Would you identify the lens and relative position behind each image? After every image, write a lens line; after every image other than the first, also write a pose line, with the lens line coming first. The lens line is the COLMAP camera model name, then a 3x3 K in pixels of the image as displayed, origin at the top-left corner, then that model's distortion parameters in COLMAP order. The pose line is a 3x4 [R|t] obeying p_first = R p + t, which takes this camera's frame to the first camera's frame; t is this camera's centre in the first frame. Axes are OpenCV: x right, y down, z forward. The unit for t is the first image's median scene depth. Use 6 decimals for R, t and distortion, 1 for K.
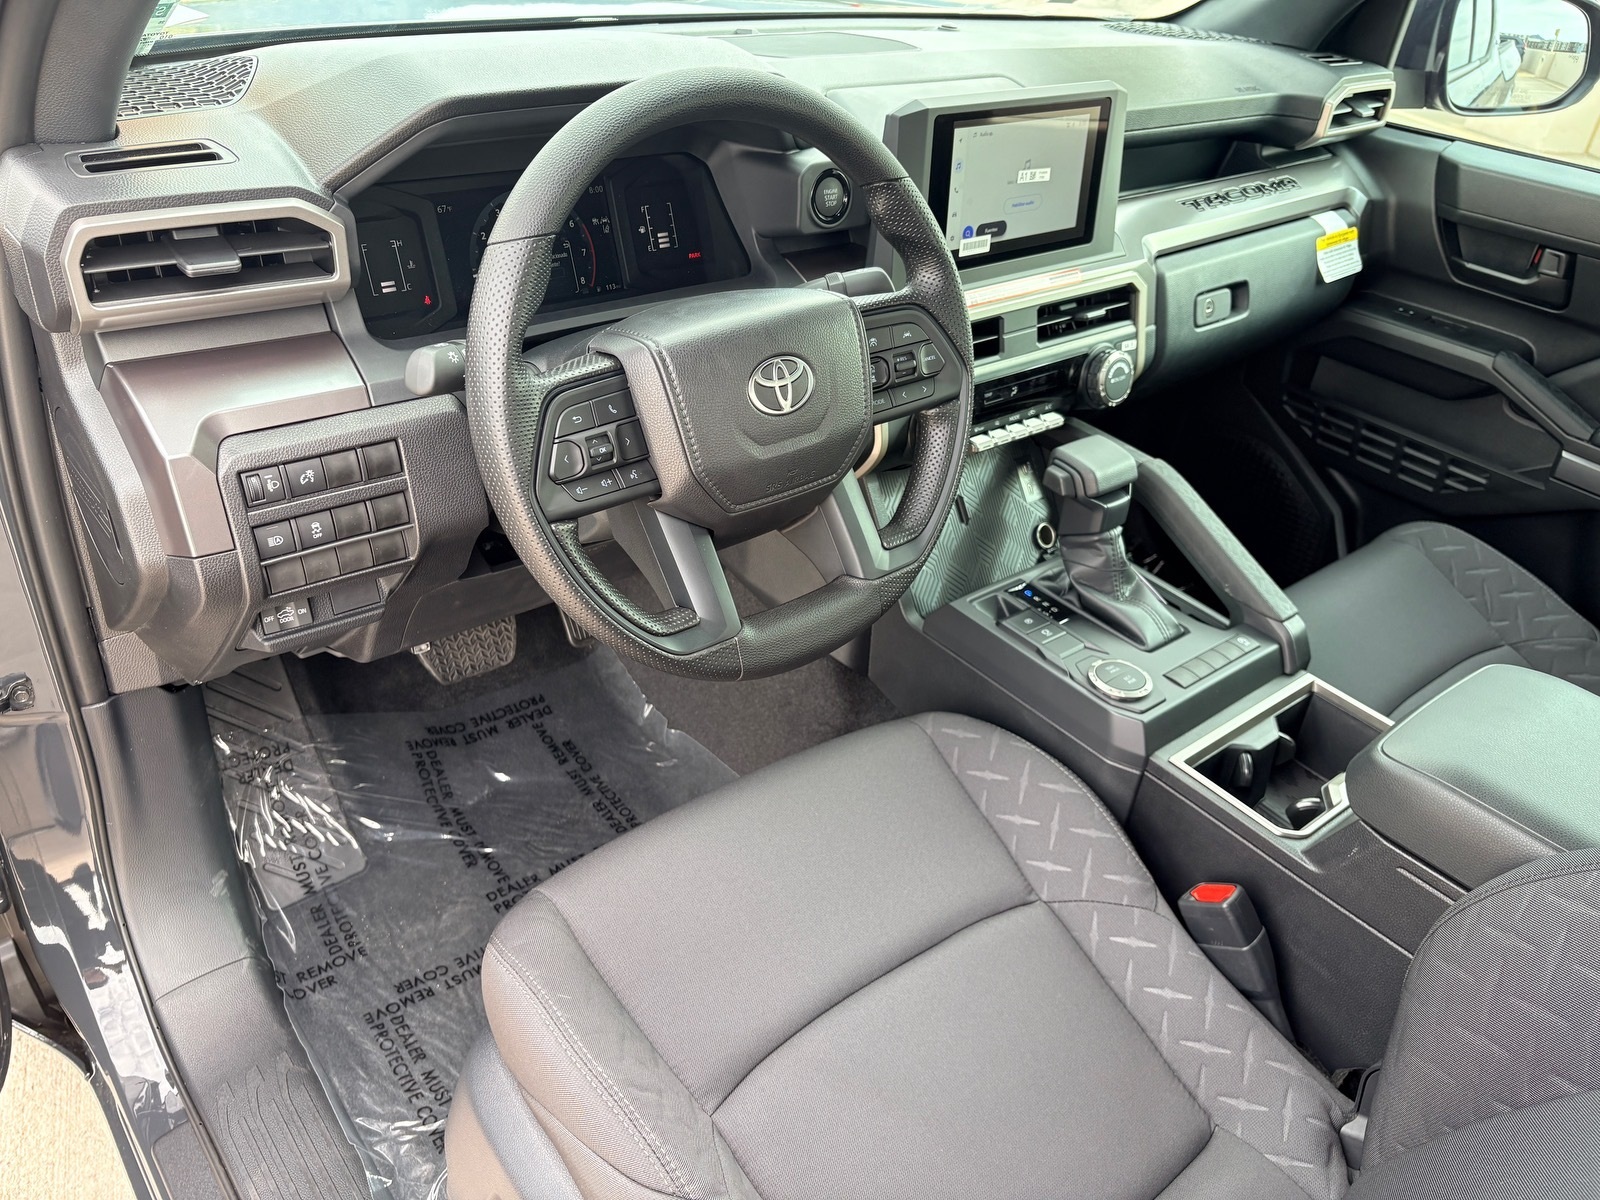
lens RADIAL K [[1202.6, 0, 791.1], [0, 1202.6, 607.1], [0, 0, 1]] dist [0.005812, -0.001288]
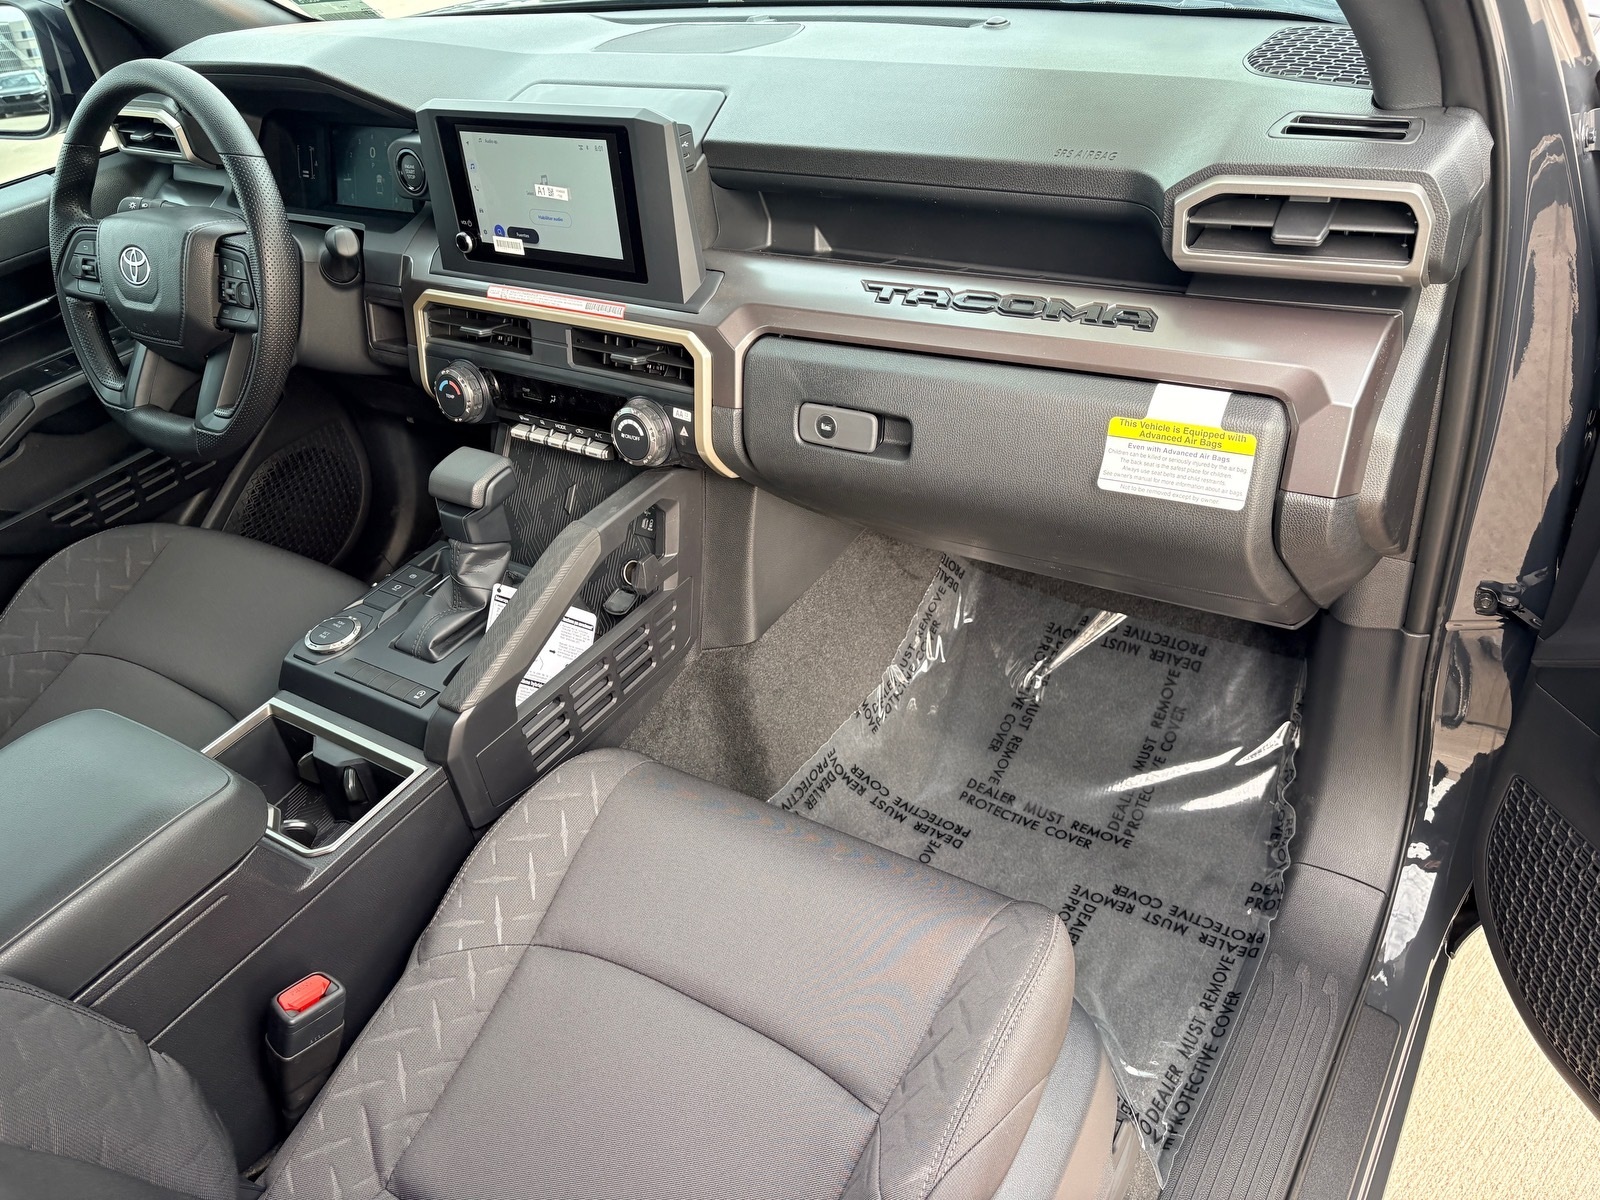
lens RADIAL K [[1202.6, 0, 791.1], [0, 1202.6, 607.1], [0, 0, 1]] dist [0.005812, -0.001288]
pose [[0.285988, 0.468338, -0.835984, 1.214933], [-0.401036, 0.850842, 0.339468, -0.472267], [0.870276, 0.238176, 0.431151, 0.808058]]
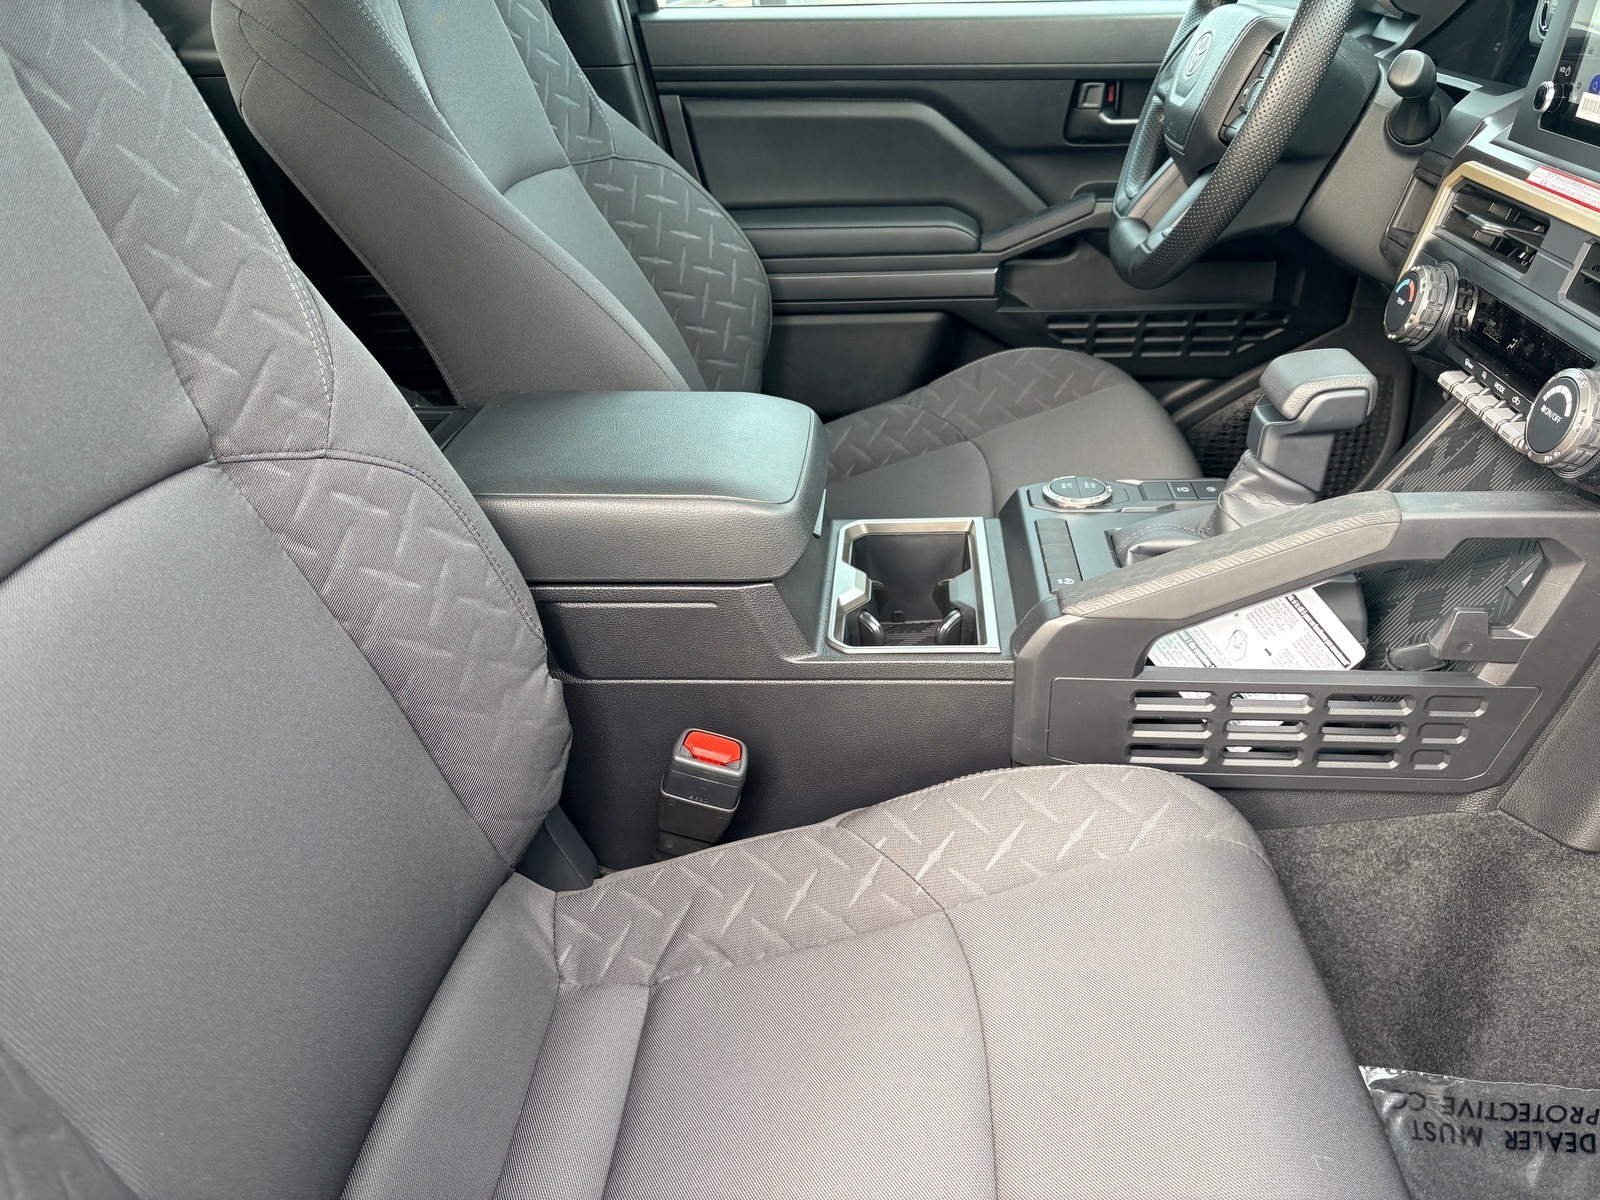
lens RADIAL K [[1215.6, 0, 800.0], [0, 1215.6, 600.0], [0, 0, 1]] dist [0.014083, 0.005630]
pose [[-0.694605, 0.296958, -0.655240, 0.977609], [-0.408160, 0.587353, 0.698872, -0.423184], [0.592393, 0.752883, -0.286772, 1.105983]]
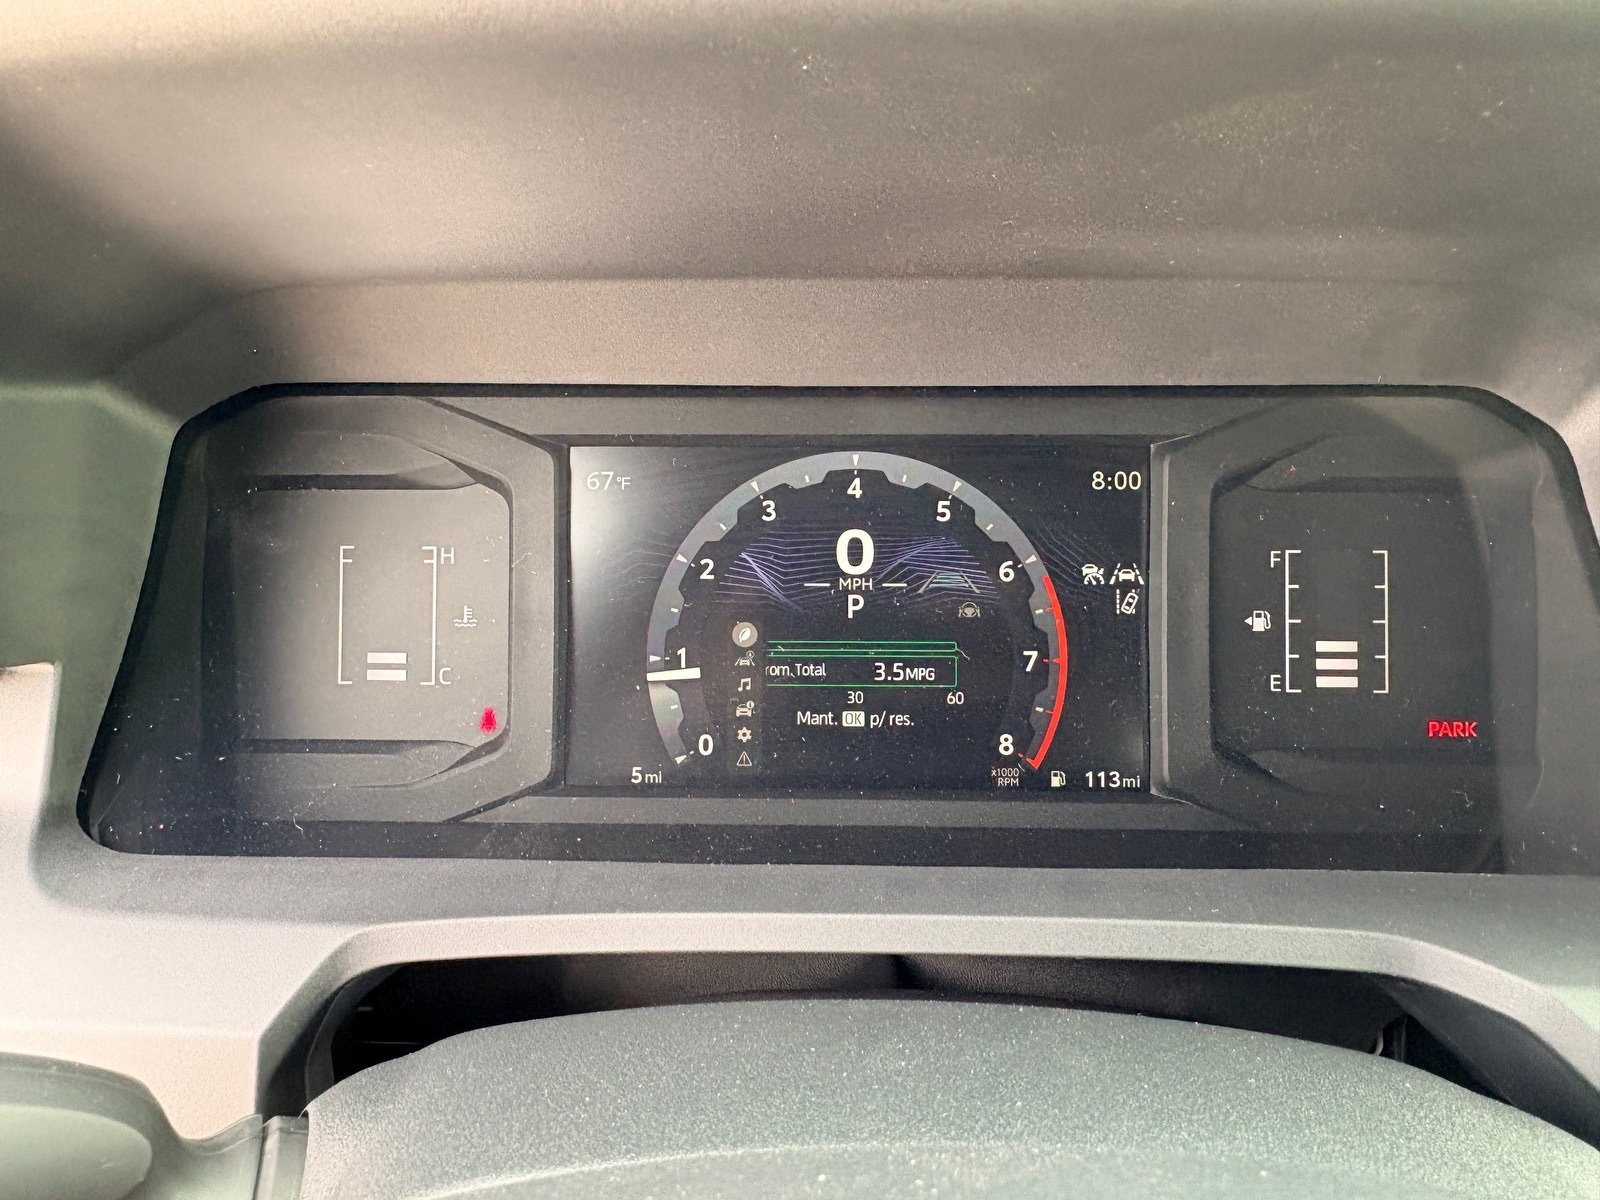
lens RADIAL K [[1164.3, 0, 800.0], [0, 1164.3, 600.0], [0, 0, 1]] dist [0.003381, 0.000450]
pose [[0.757175, 0.142833, -0.637405, -0.022710], [-0.307245, 0.938995, -0.154562, -0.215520], [0.576443, 0.312870, 0.754868, 0.643985]]
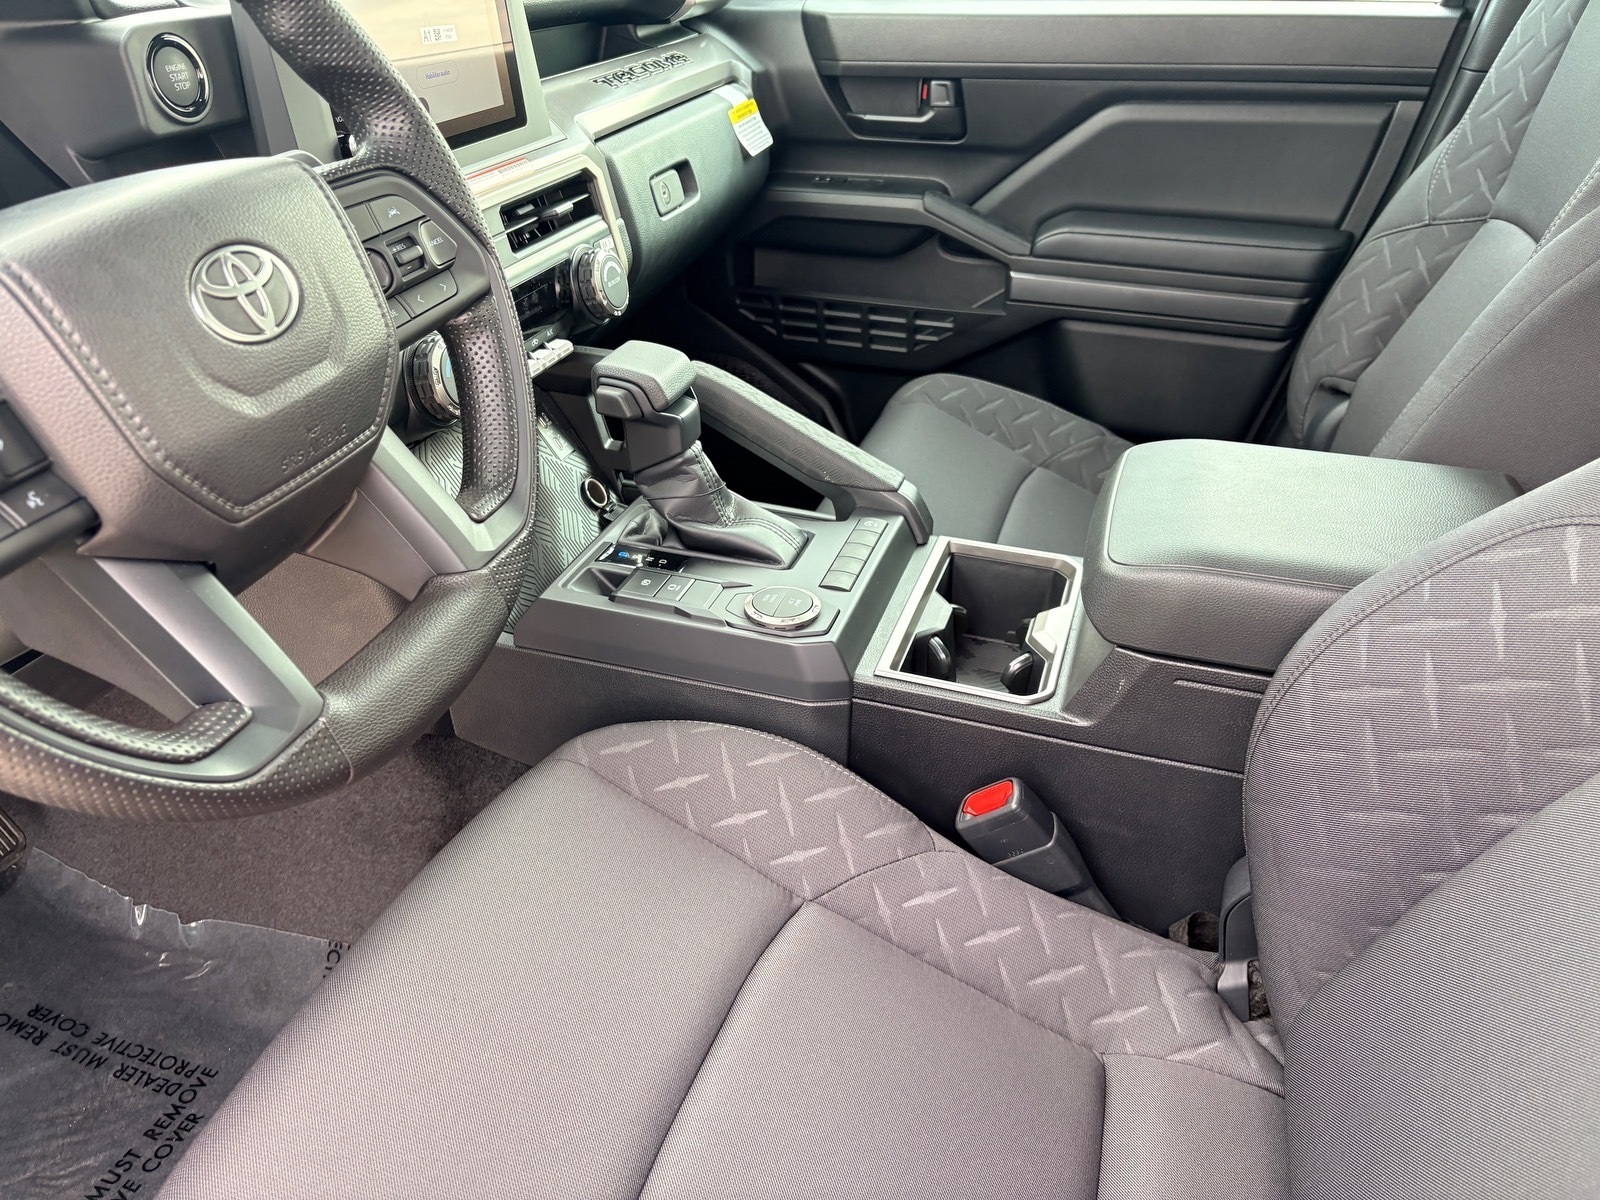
lens RADIAL K [[1204.2, 0, 795.5], [0, 1204.2, 604.5], [0, 0, 1]] dist [0.062488, -0.098060]
pose [[0.834161, -0.338605, 0.435342, -0.065660], [0.350069, 0.935020, 0.056482, 0.014690], [-0.426178, 0.105285, 0.898492, 0.244432]]
